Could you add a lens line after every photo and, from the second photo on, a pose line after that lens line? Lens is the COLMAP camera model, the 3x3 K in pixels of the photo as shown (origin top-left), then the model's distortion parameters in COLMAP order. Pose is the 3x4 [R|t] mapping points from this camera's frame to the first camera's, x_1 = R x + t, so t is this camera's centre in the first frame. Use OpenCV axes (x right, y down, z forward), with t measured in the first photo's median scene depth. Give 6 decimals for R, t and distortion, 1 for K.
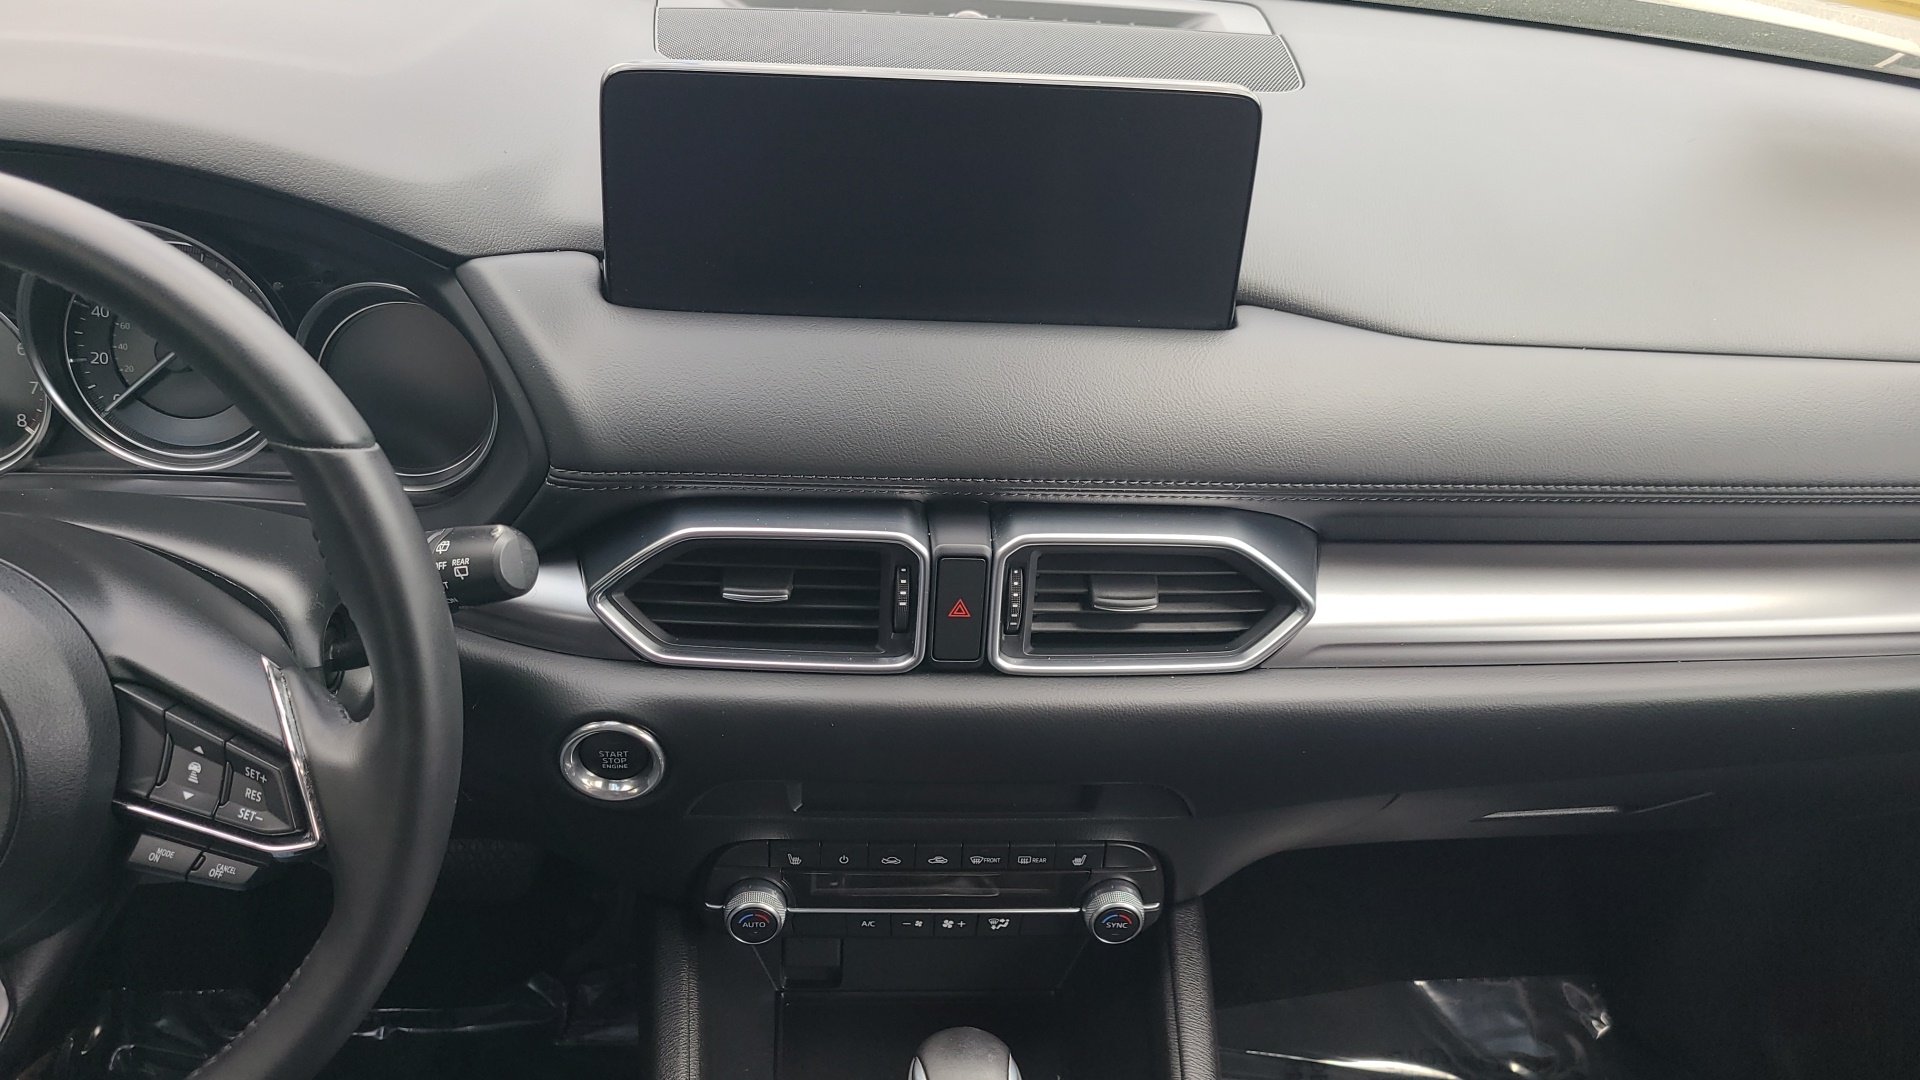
lens RADIAL K [[1447.0, 0, 967.4], [0, 1447.0, 545.0], [0, 0, 1]] dist [0.047769, -0.027682]
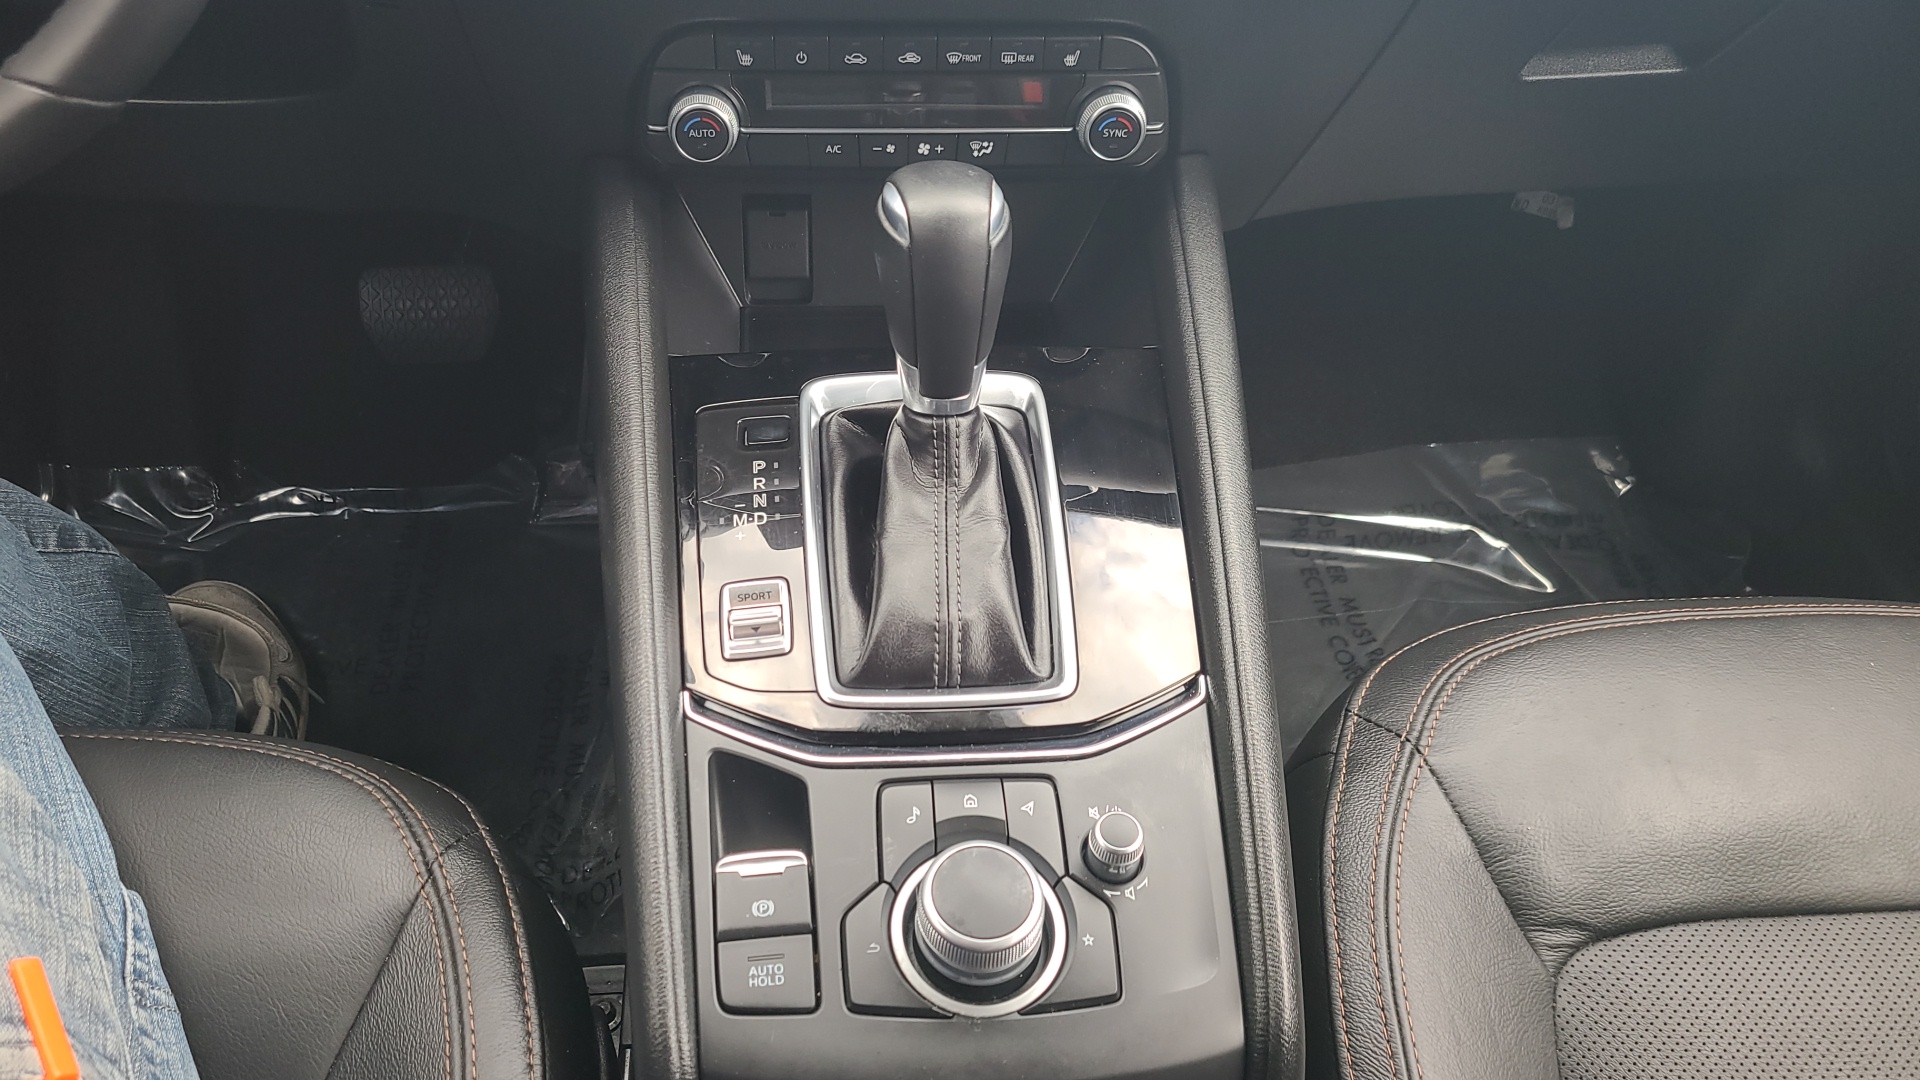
lens RADIAL K [[1447.0, 0, 951.6], [0, 1447.0, 544.3], [0, 0, 1]] dist [0.047769, -0.027682]
pose [[0.999586, -0.027387, -0.008864, 0.004683], [0.028395, 0.988685, 0.147294, 0.373023], [0.004730, -0.147485, 0.989053, 0.090980]]
